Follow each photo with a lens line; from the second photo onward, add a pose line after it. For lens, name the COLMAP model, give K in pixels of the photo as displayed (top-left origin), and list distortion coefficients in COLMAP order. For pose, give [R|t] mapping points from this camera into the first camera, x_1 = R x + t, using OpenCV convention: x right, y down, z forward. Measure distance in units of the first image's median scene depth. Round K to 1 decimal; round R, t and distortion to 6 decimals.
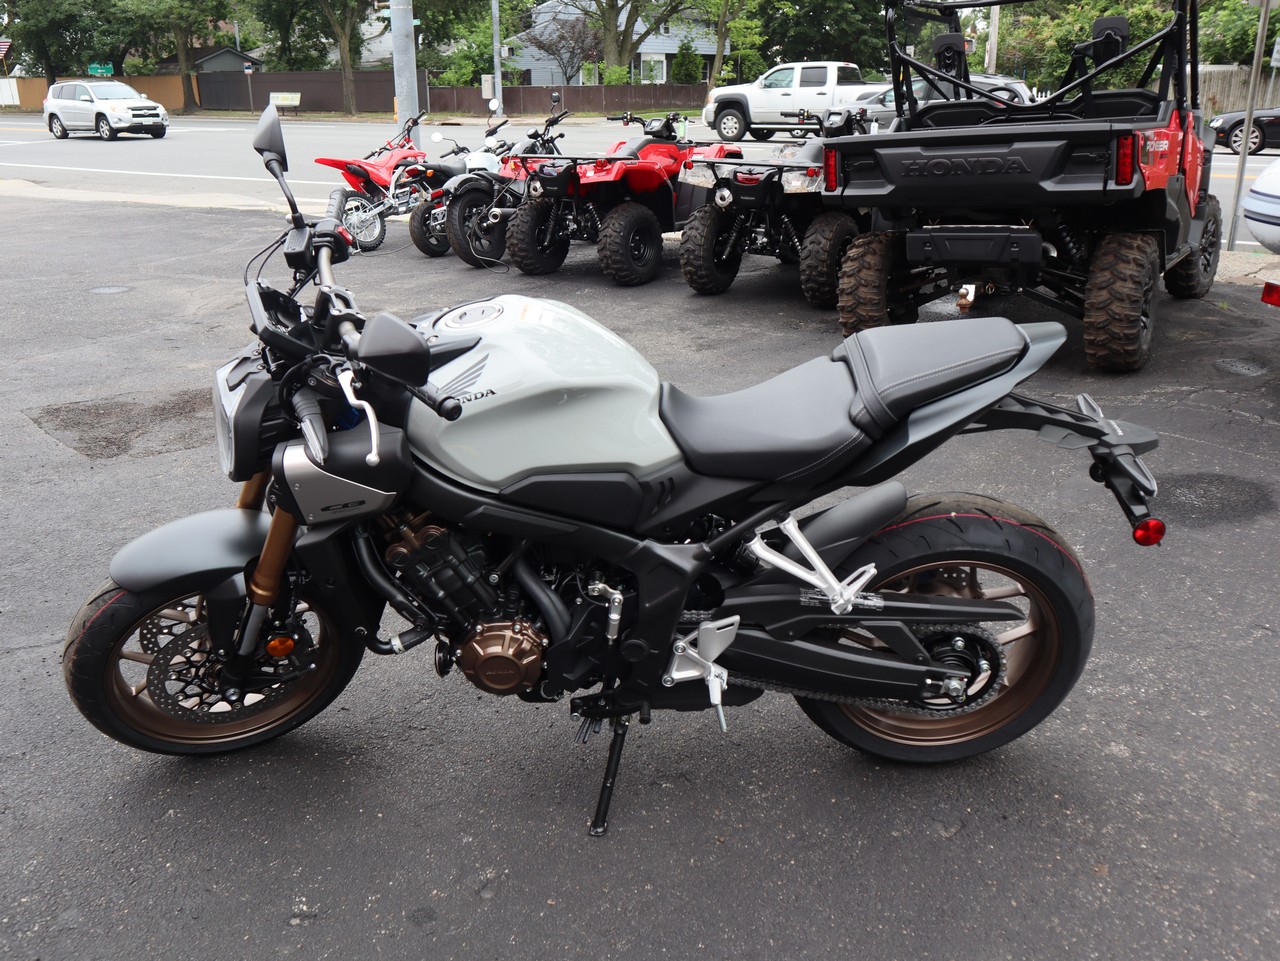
lens RADIAL K [[1112.7, 0, 640.0], [0, 1112.7, 480.5], [0, 0, 1]] dist [-0.121638, 0.126633]
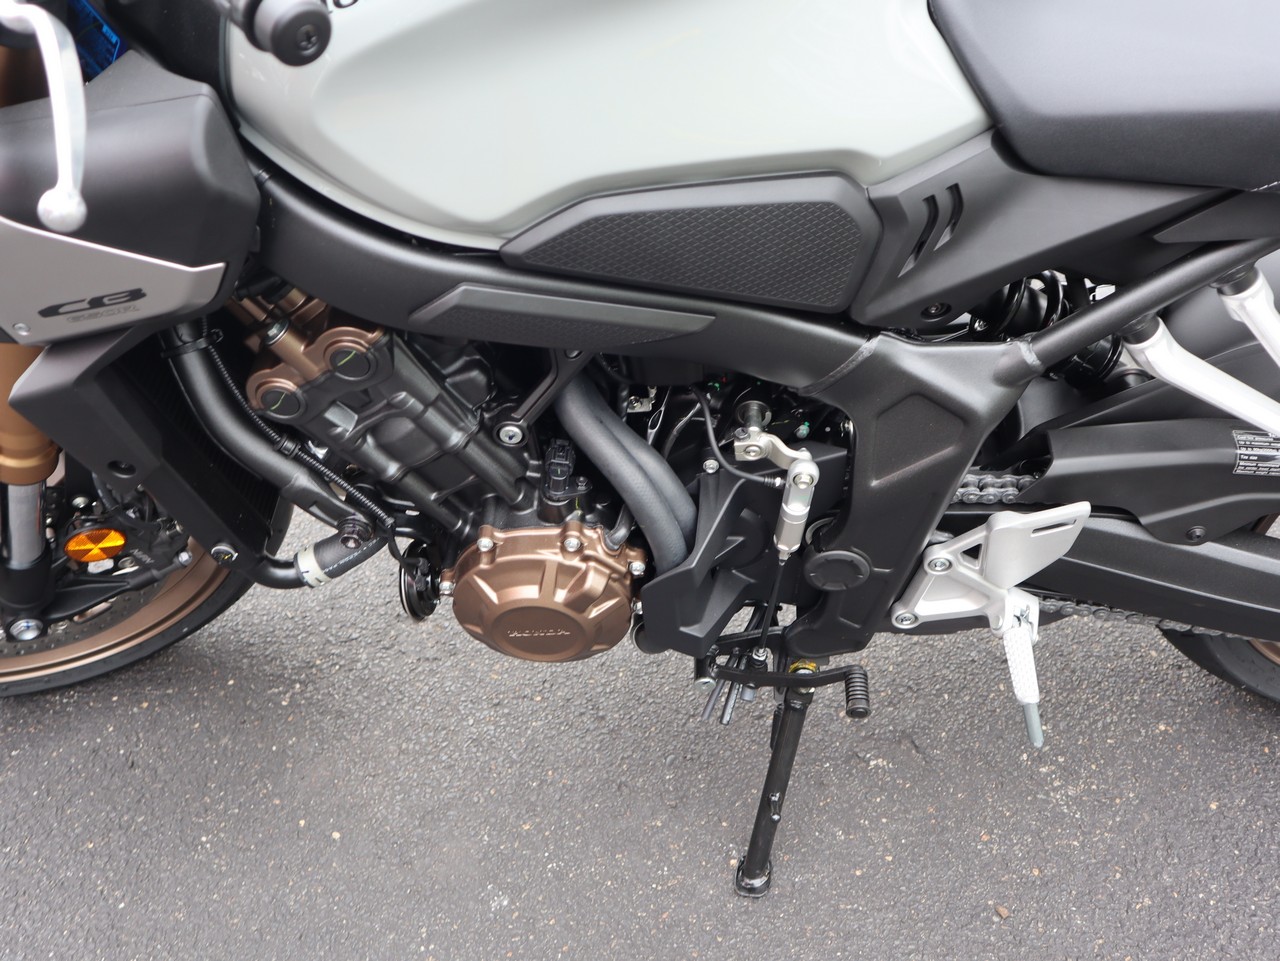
lens RADIAL K [[1231.4, 0, 640.0], [0, 1231.4, 480.5], [0, 0, 1]] dist [-0.045583, 0.015298]
pose [[0.996718, -0.012914, -0.079916, -0.043568], [0.037169, 0.949991, 0.310056, -0.037120], [0.071915, -0.312009, 0.947353, 0.530431]]
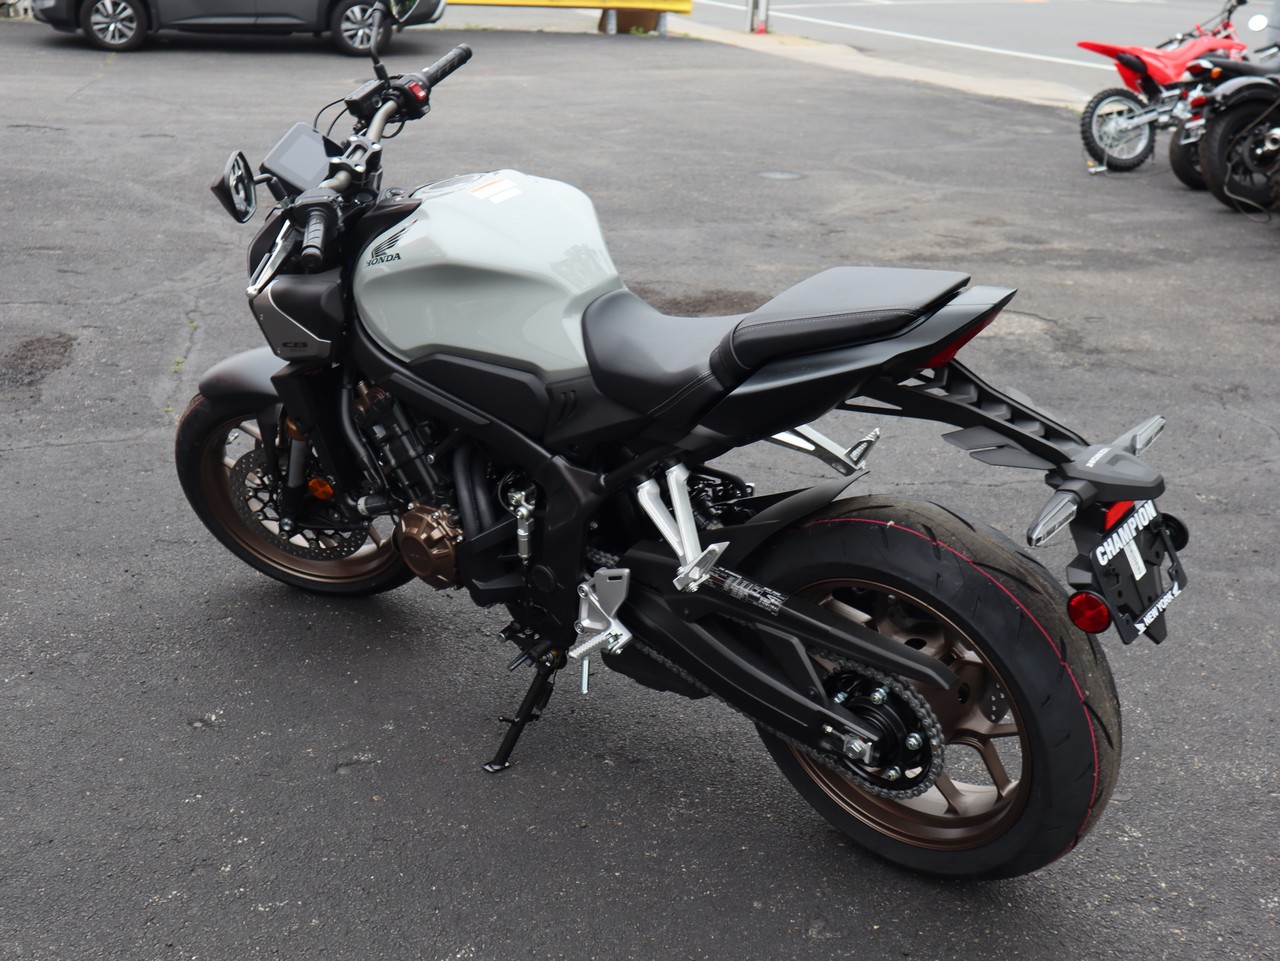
lens RADIAL K [[1476.3, 0, 637.7], [0, 1476.3, 506.2], [0, 0, 1]] dist [-0.006670, 0.071523]
pose [[0.769024, 0.248777, -0.588823, 0.734795], [-0.239146, 0.966236, 0.095902, -0.035992], [0.592800, 0.067064, 0.802553, 0.079996]]
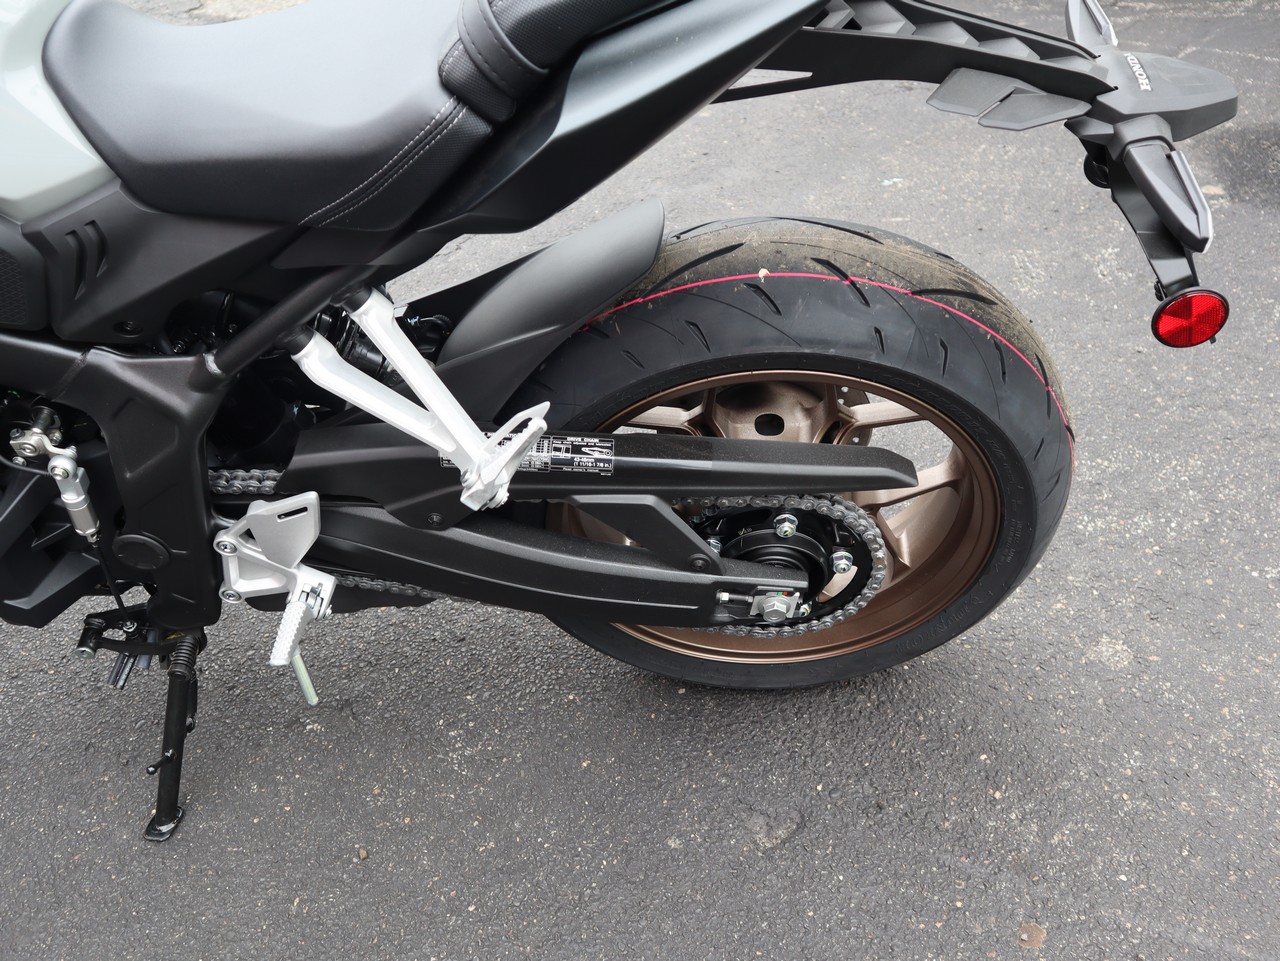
lens RADIAL K [[1154.6, 0, 640.0], [0, 1154.6, 480.5], [0, 0, 1]] dist [-0.086848, 0.100911]
pose [[0.998914, -0.013078, -0.044722, 0.249597], [0.025897, 0.953731, 0.299545, -0.031875], [0.038736, -0.300378, 0.953033, 0.504708]]
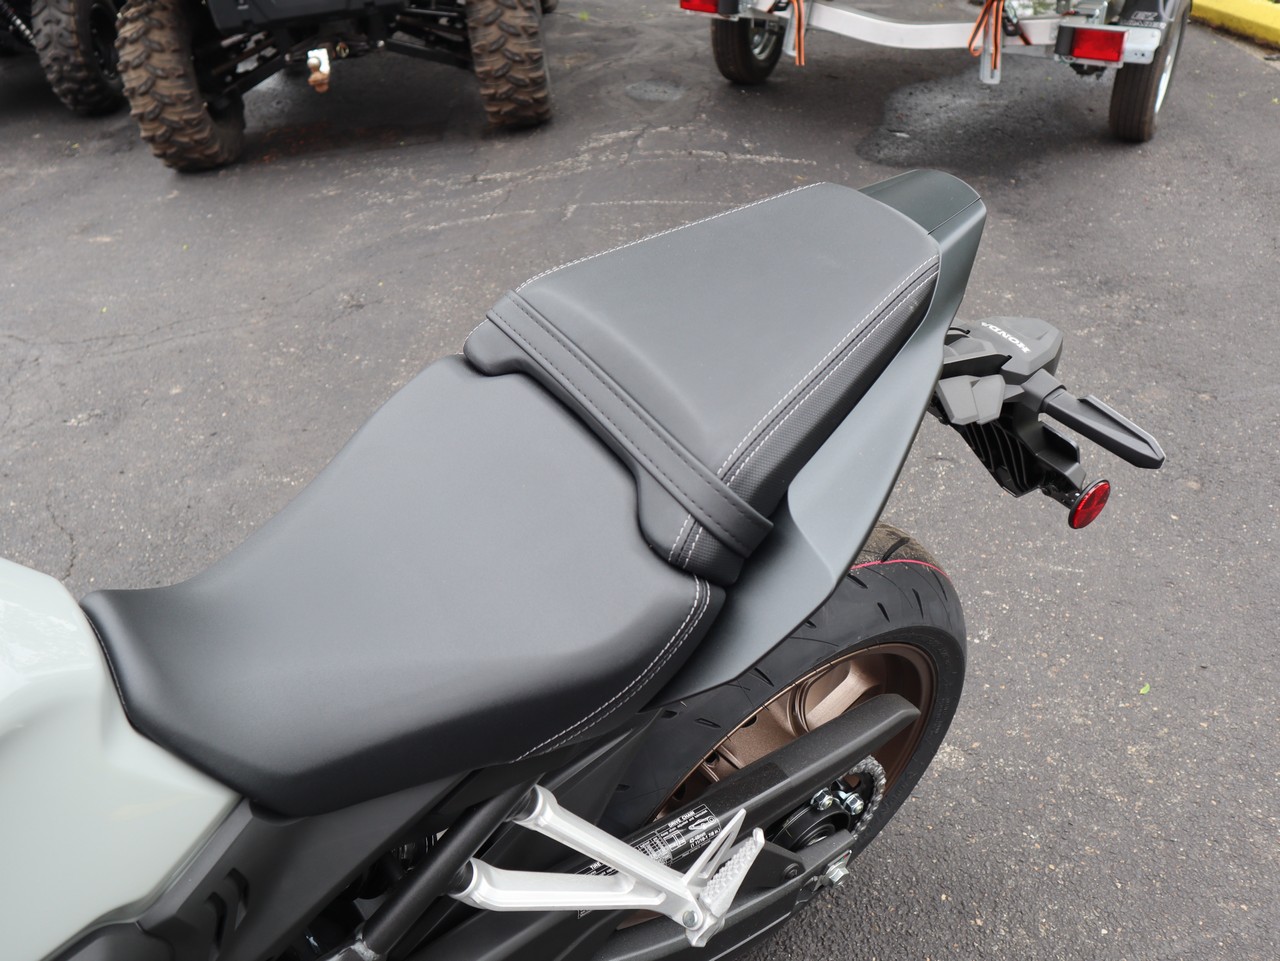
lens RADIAL K [[1179.0, 0, 640.0], [0, 1179.0, 480.5], [0, 0, 1]] dist [-0.090274, 0.116582]
pose [[0.799790, -0.348144, 0.489011, -0.004886], [0.245469, 0.933094, 0.262831, -0.168328], [-0.547797, -0.090172, 0.831738, 0.596282]]
